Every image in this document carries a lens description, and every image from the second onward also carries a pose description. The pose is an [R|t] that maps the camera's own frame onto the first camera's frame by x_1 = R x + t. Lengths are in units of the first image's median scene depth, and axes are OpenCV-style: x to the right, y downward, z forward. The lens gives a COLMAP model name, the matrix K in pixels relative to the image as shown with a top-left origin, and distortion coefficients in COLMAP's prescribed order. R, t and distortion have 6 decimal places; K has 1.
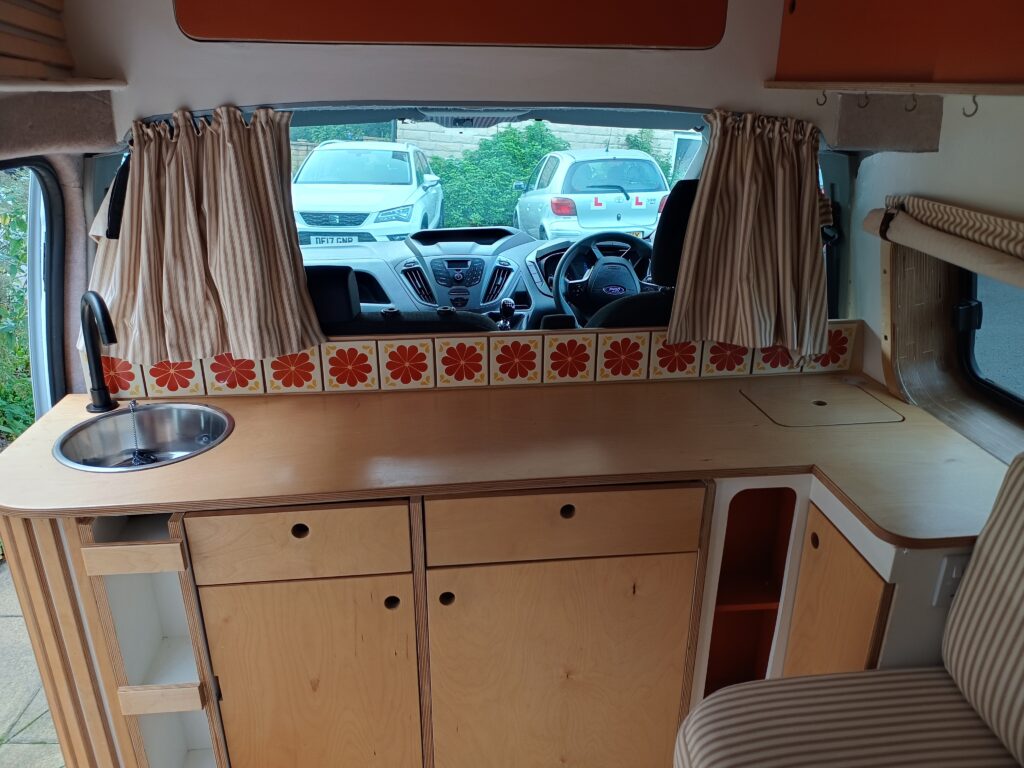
lens RADIAL K [[732.3, 0, 507.0], [0, 732.3, 378.8], [0, 0, 1]] dist [0.093999, -0.165551]
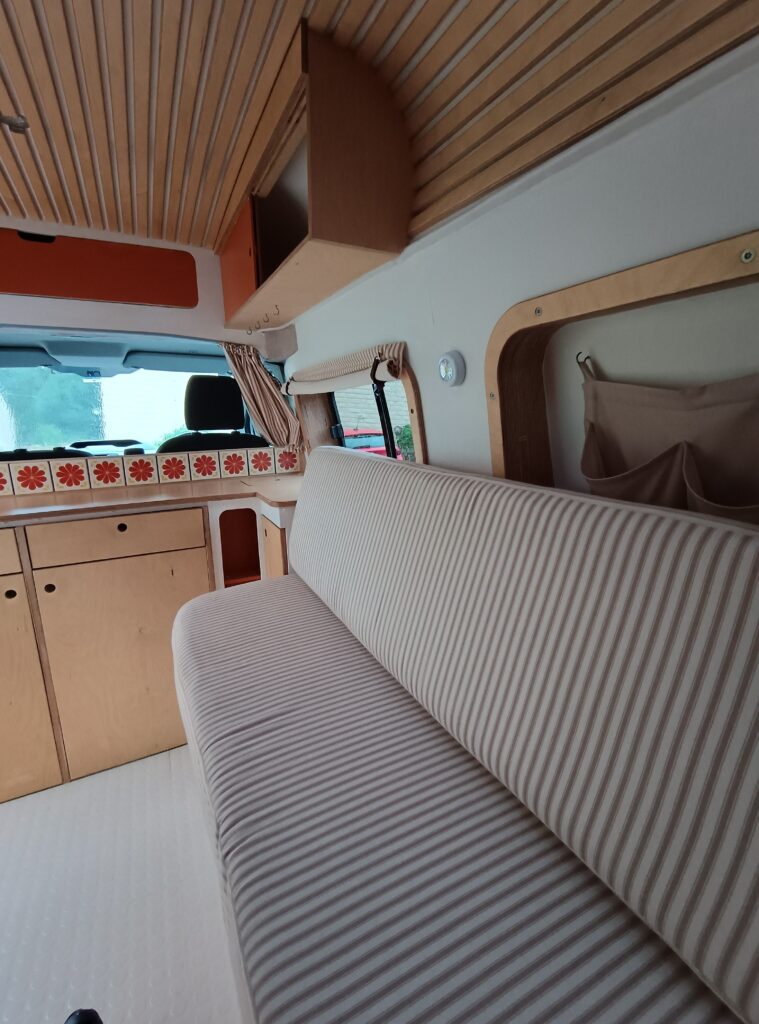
lens RADIAL K [[468.2, 0, 380.1], [0, 468.2, 516.9], [0, 0, 1]] dist [0.000884, 0.000098]
pose [[0.936229, -0.099266, 0.337078, 0.247025], [0.153695, 0.978324, -0.138778, 0.349355], [-0.315996, 0.181735, 0.931192, -0.244197]]
